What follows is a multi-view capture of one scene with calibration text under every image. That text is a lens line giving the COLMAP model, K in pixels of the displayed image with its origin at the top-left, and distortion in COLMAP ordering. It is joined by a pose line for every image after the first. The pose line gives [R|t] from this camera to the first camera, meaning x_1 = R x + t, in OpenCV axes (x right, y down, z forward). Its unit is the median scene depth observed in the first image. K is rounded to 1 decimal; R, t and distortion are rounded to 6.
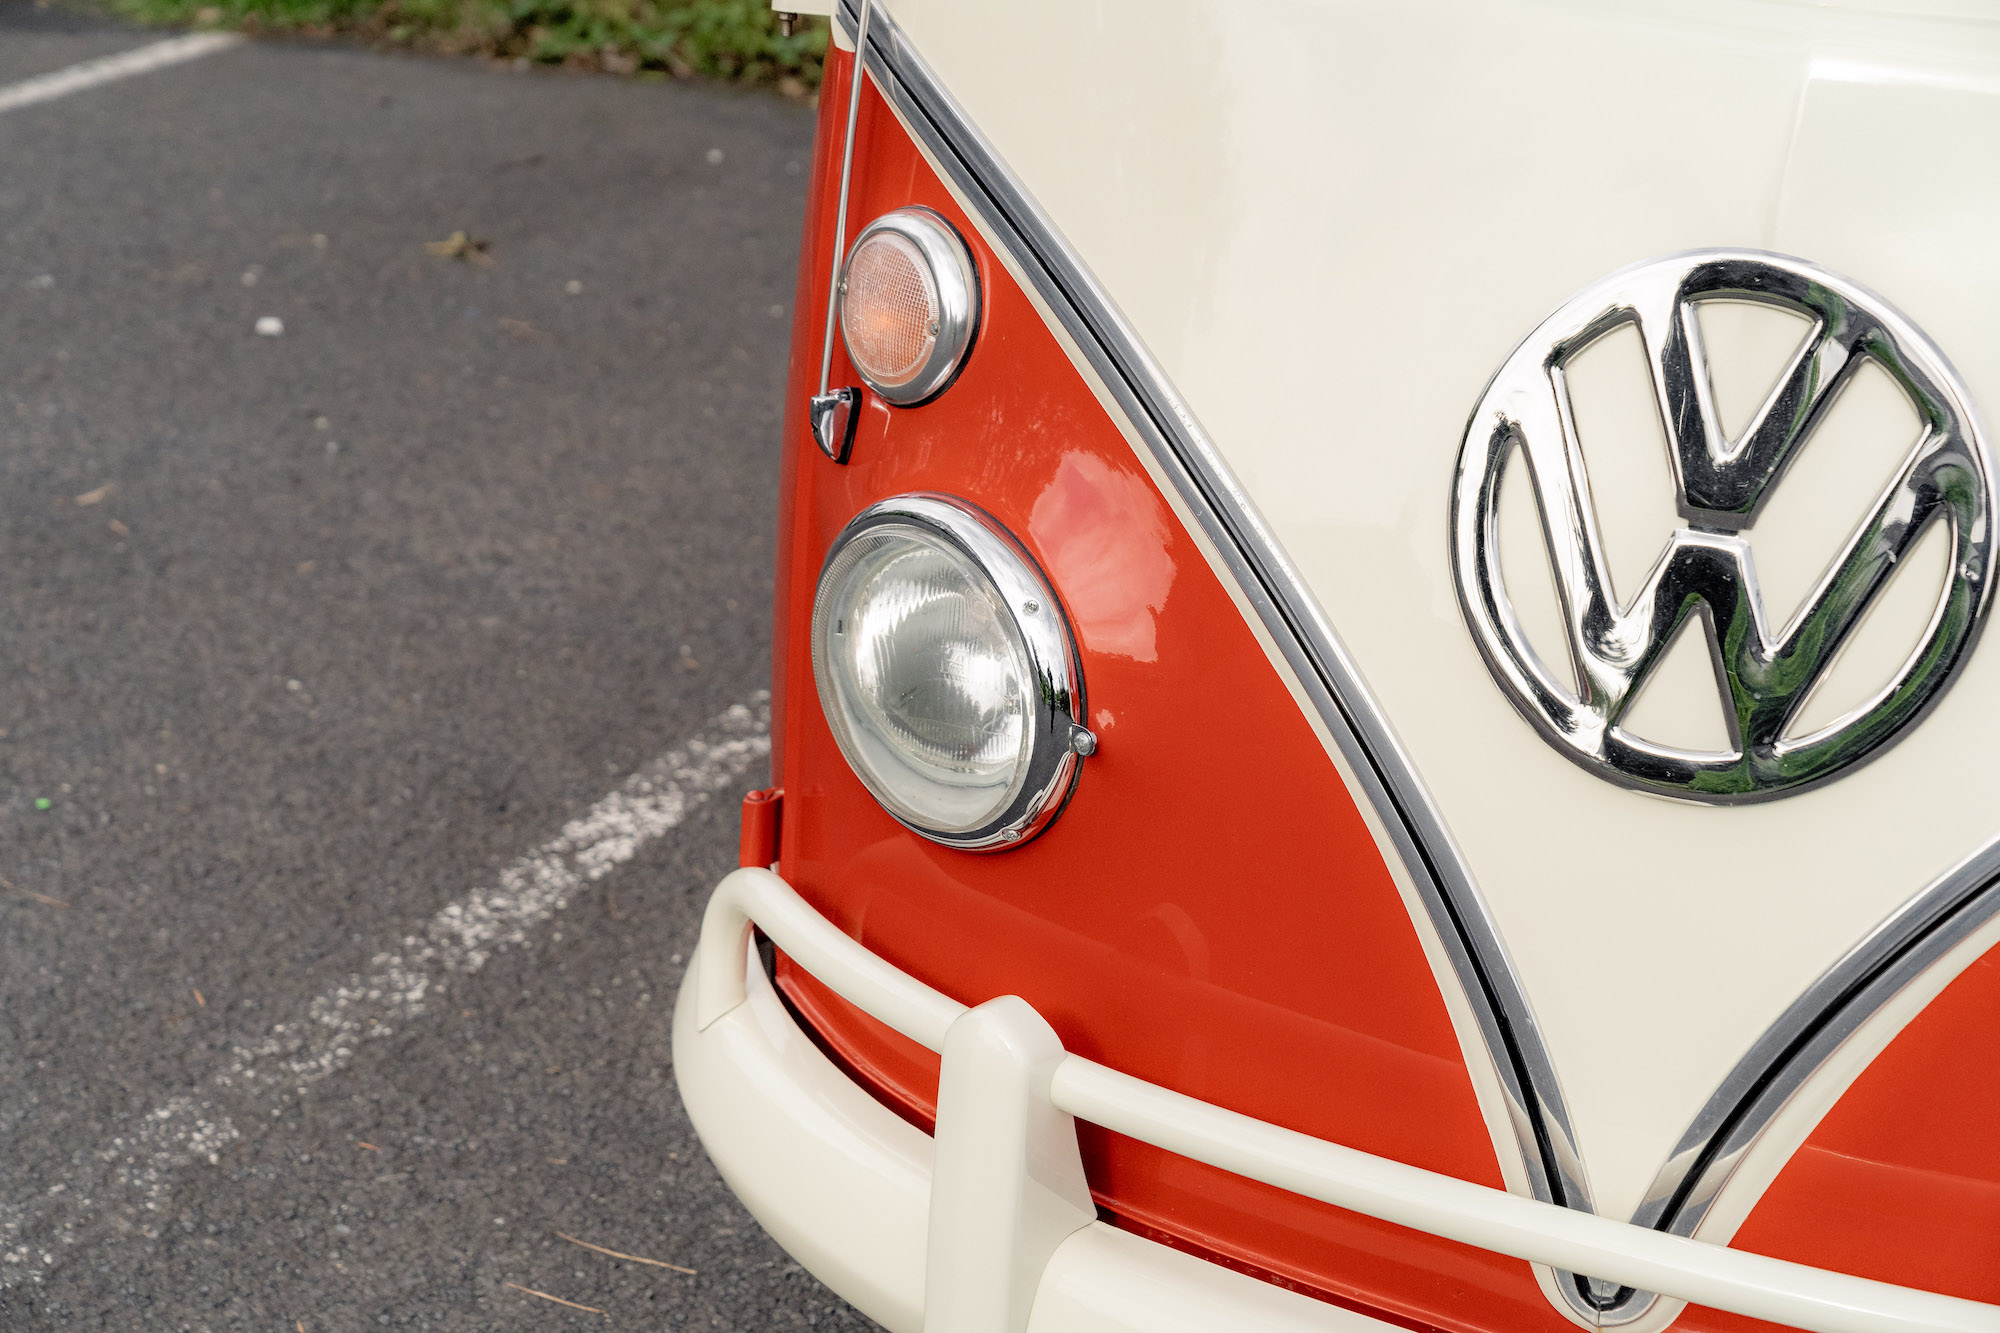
lens RADIAL K [[3753.3, 0, 920.7], [0, 3753.3, 669.3], [0, 0, 1]] dist [0.083985, 0.113710]
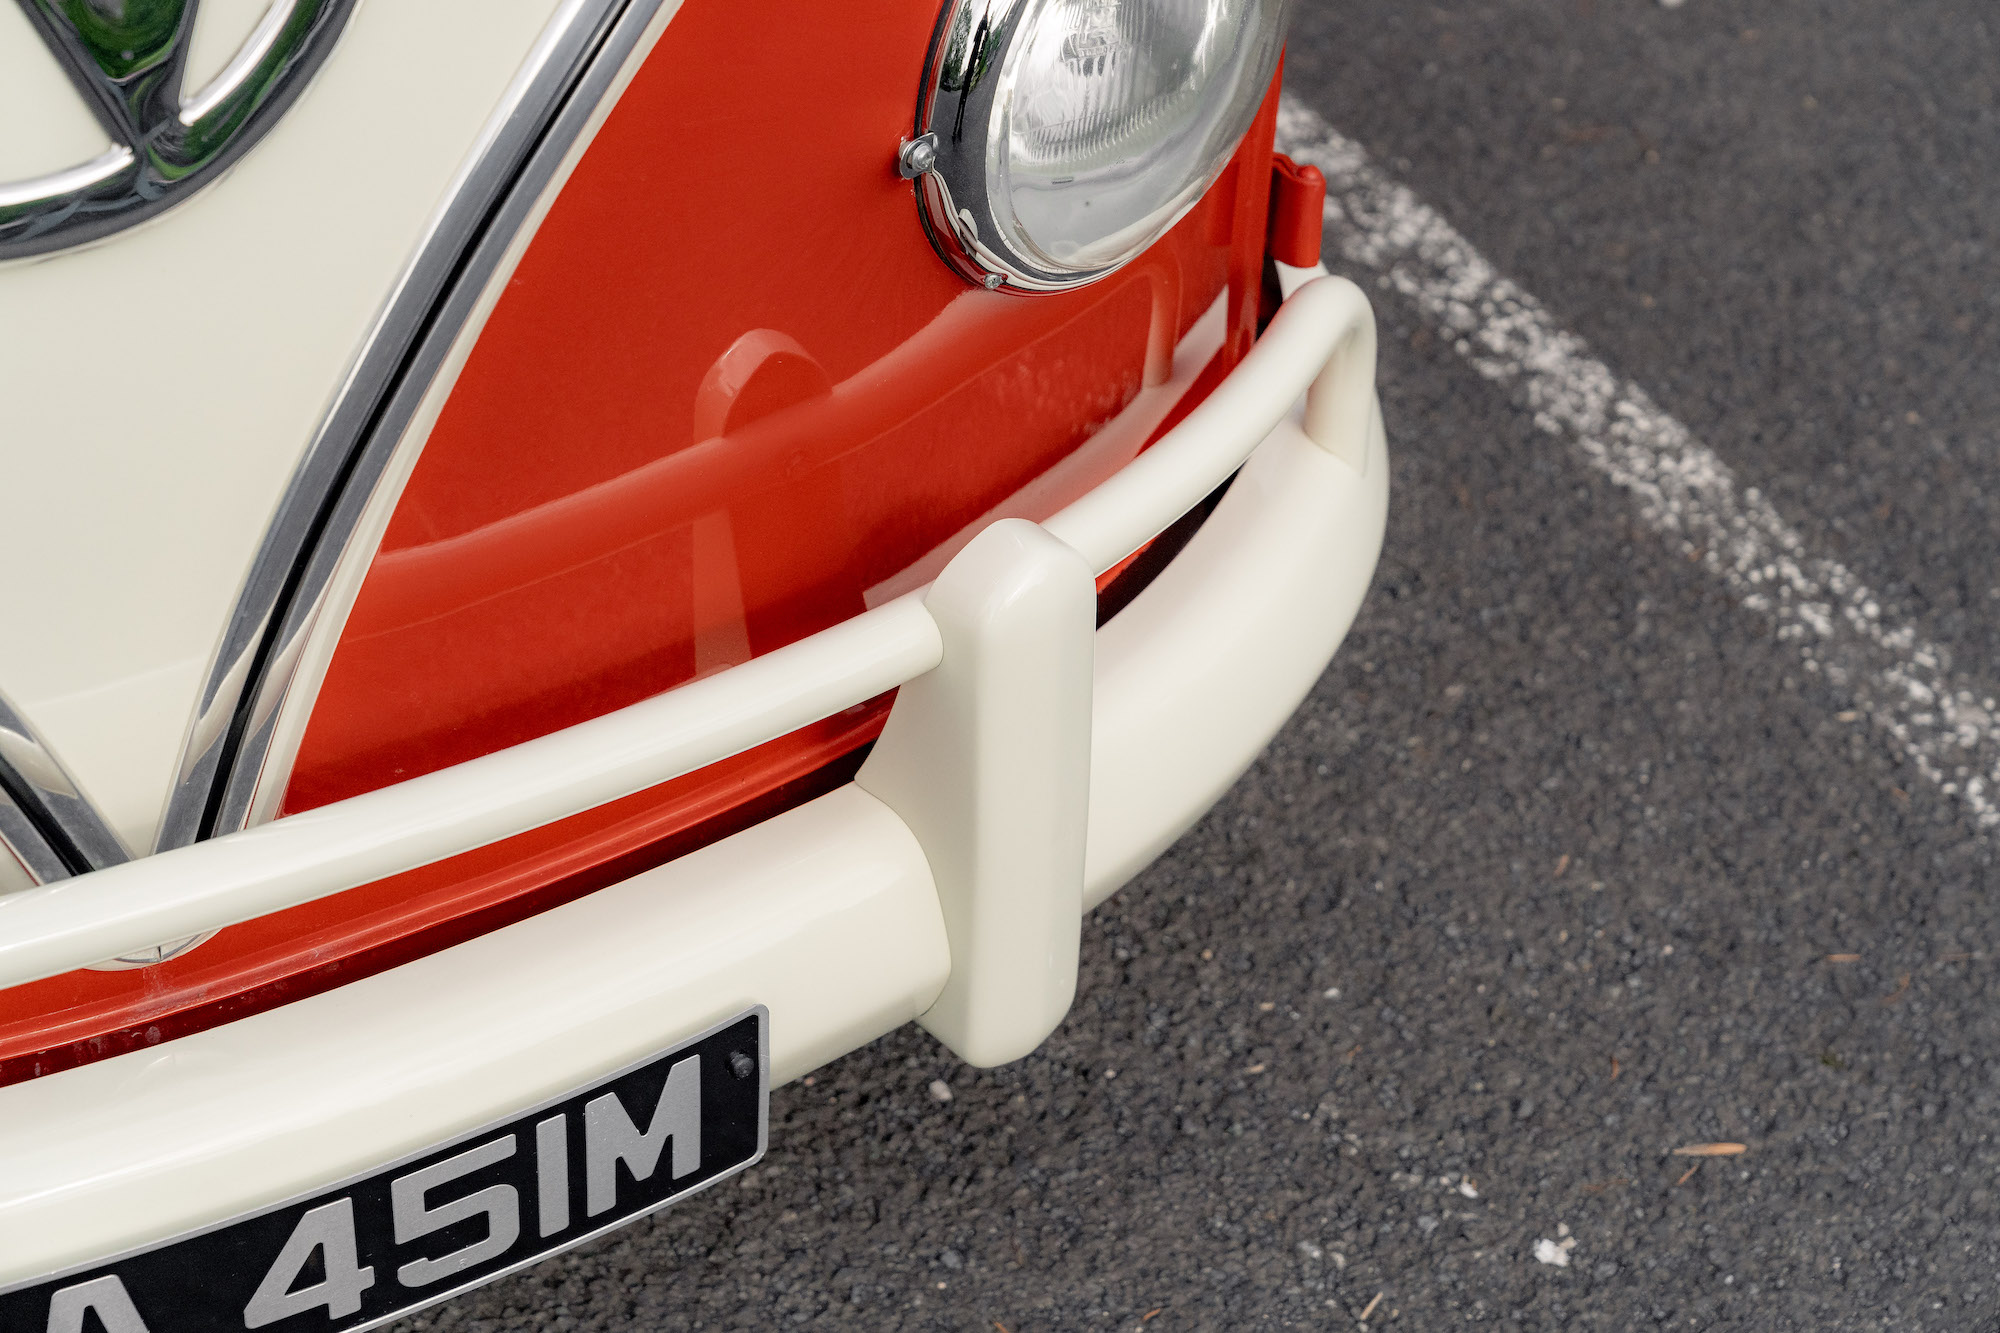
lens RADIAL K [[3413.5, 0, 1012.4], [0, 3413.5, 690.8], [0, 0, 1]] dist [0.055032, 0.173820]
pose [[0.616212, -0.508667, 0.601283, -0.052810], [0.270535, 0.853710, 0.444961, -0.071856], [-0.739658, -0.111522, 0.663679, 0.303217]]
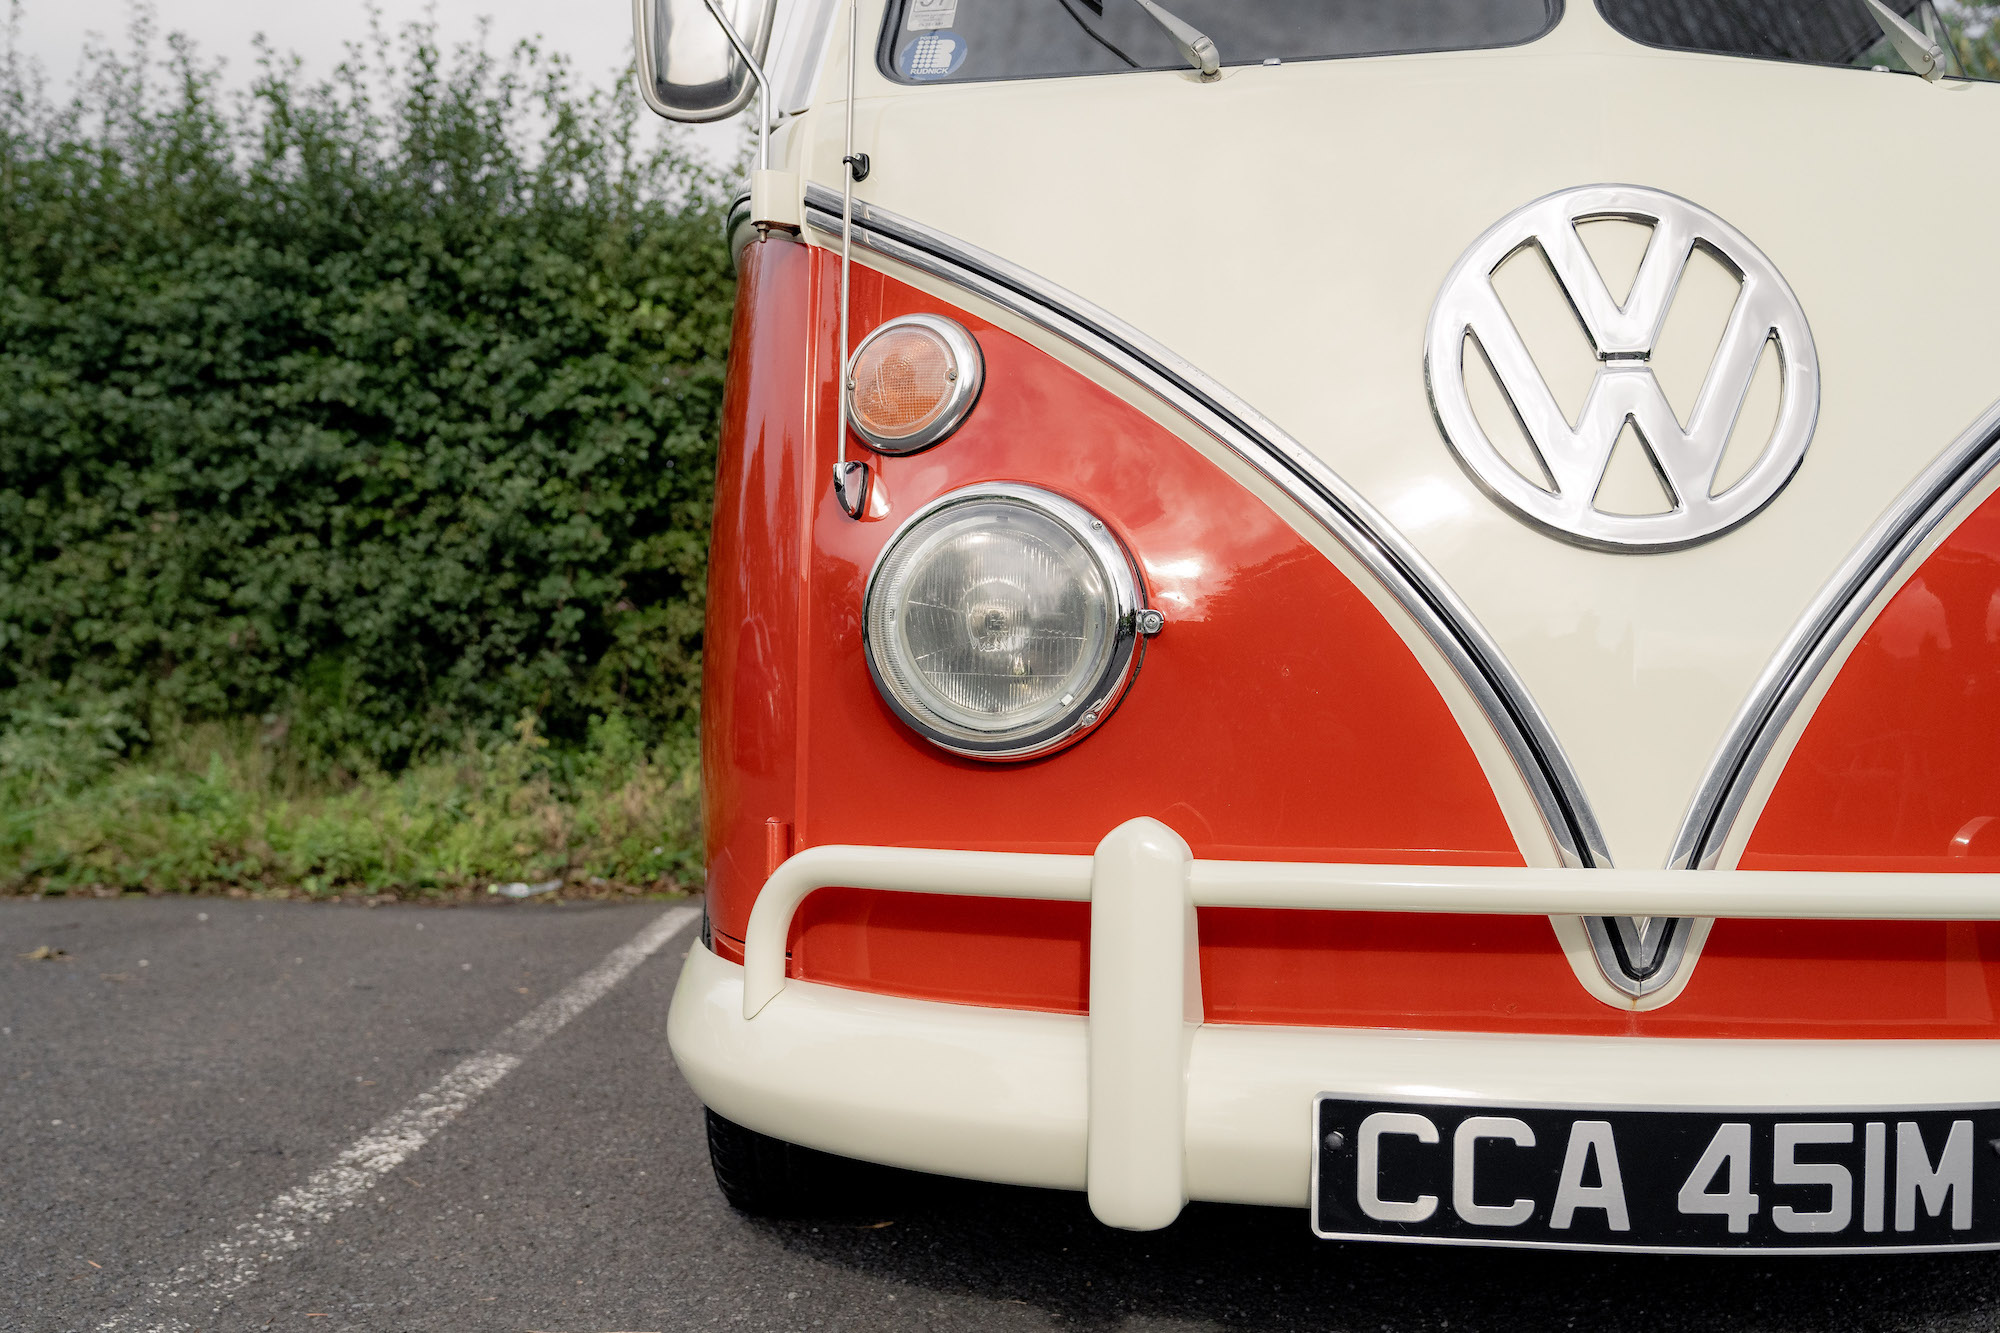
lens RADIAL K [[1914.0, 0, 1000.0], [0, 1914.0, 666.5], [0, 0, 1]] dist [0.093507, -0.096268]
pose [[0.900238, -0.022683, 0.434807, -0.195210], [0.180922, 0.927832, -0.326182, 0.160076], [-0.396029, 0.372307, 0.839374, 0.321861]]
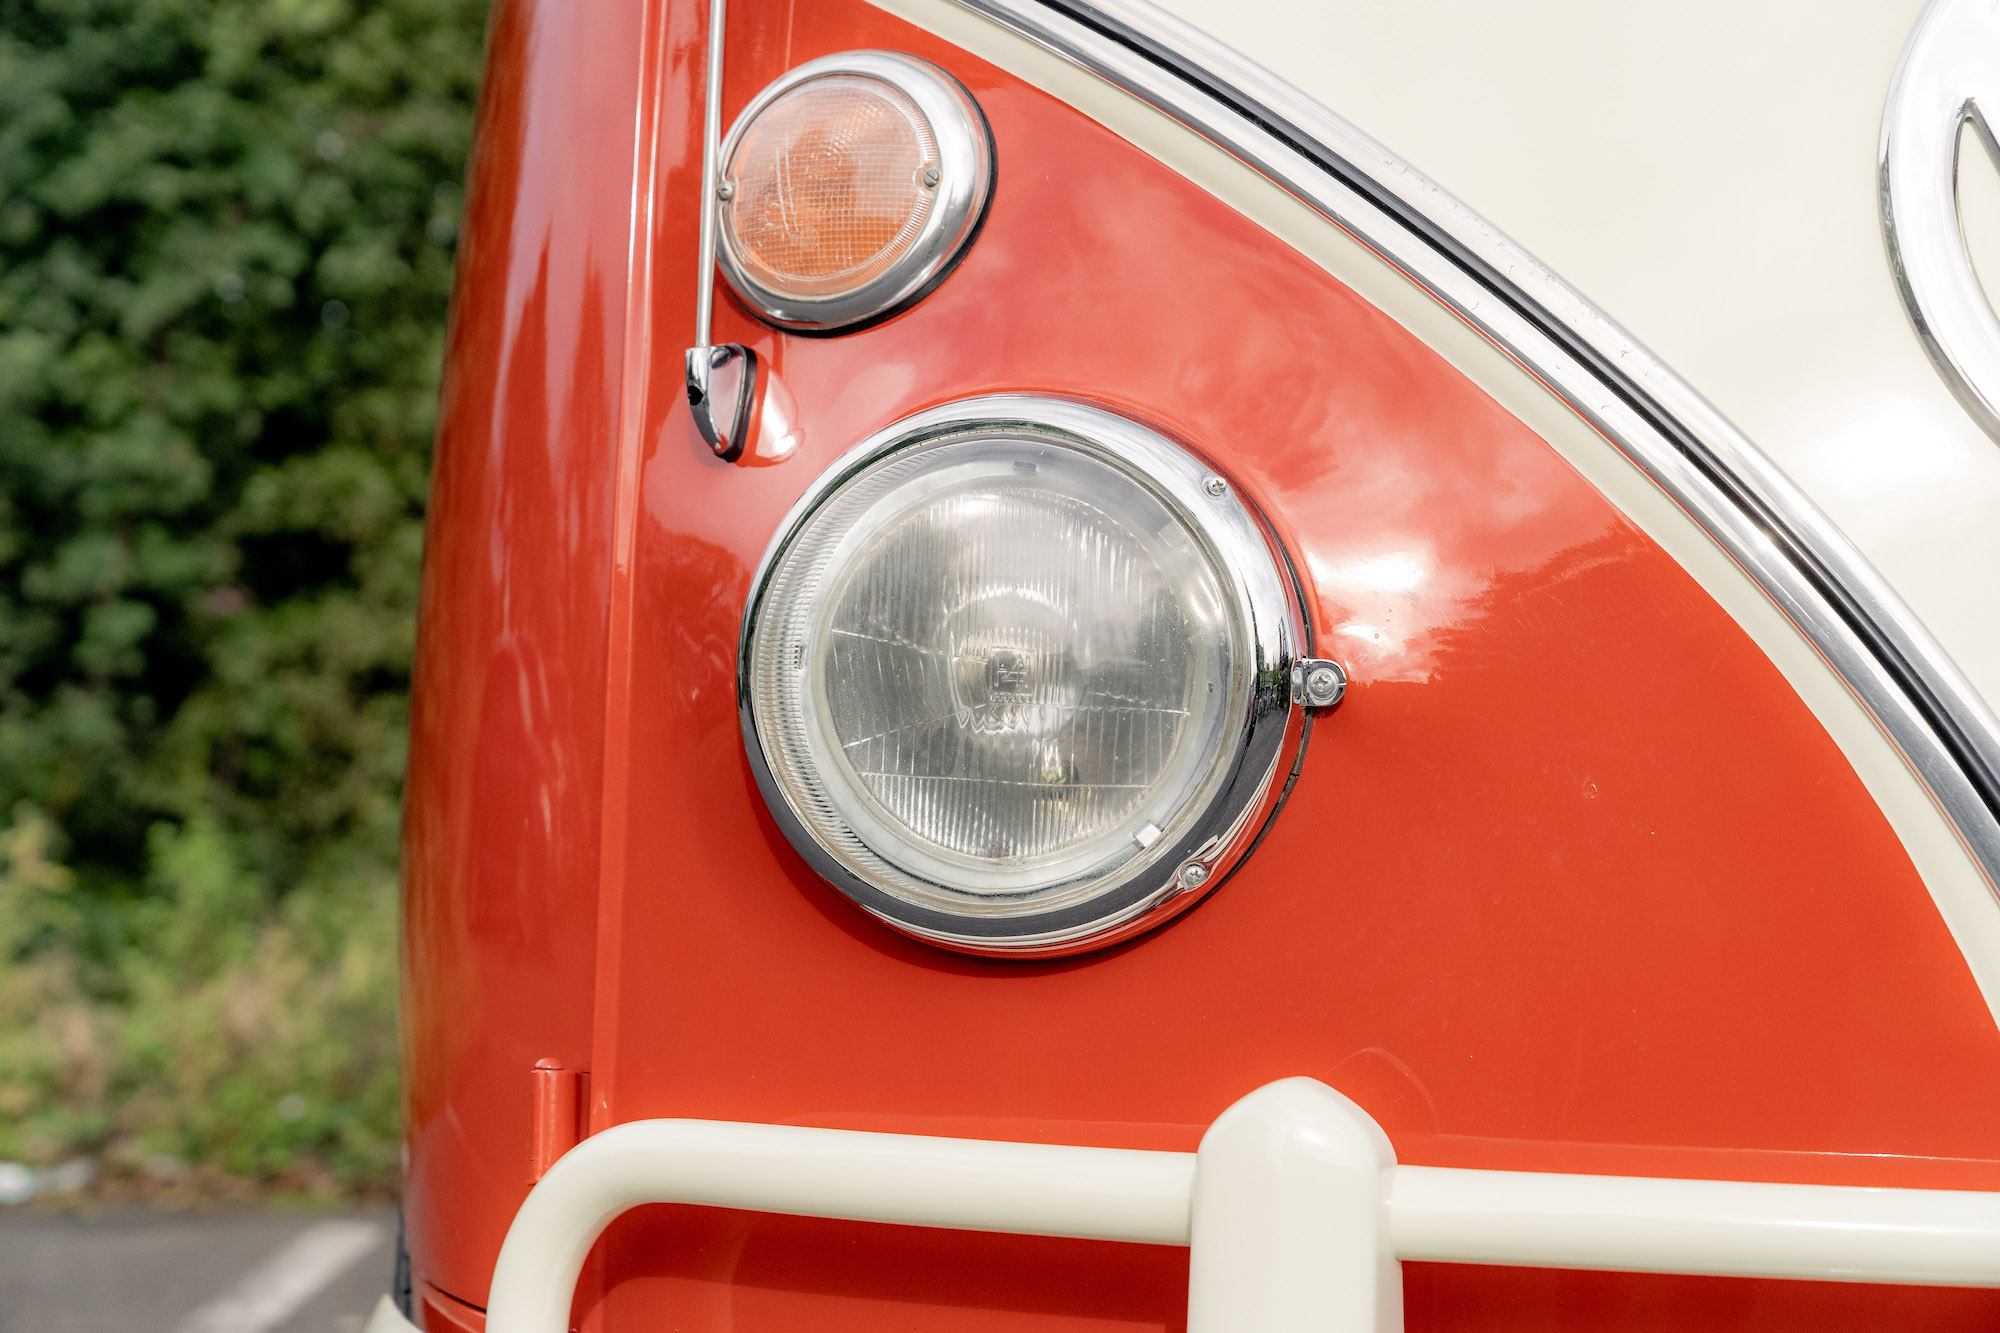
lens RADIAL K [[3954.2, 0, 1004.3], [0, 3954.2, 696.7], [0, 0, 1]] dist [0.065011, -0.028408]
pose [[0.899776, 0.000809, 0.436351, -0.201882], [0.161719, 0.928166, -0.335194, 0.160141], [-0.405277, 0.372166, 0.835011, 0.311979]]
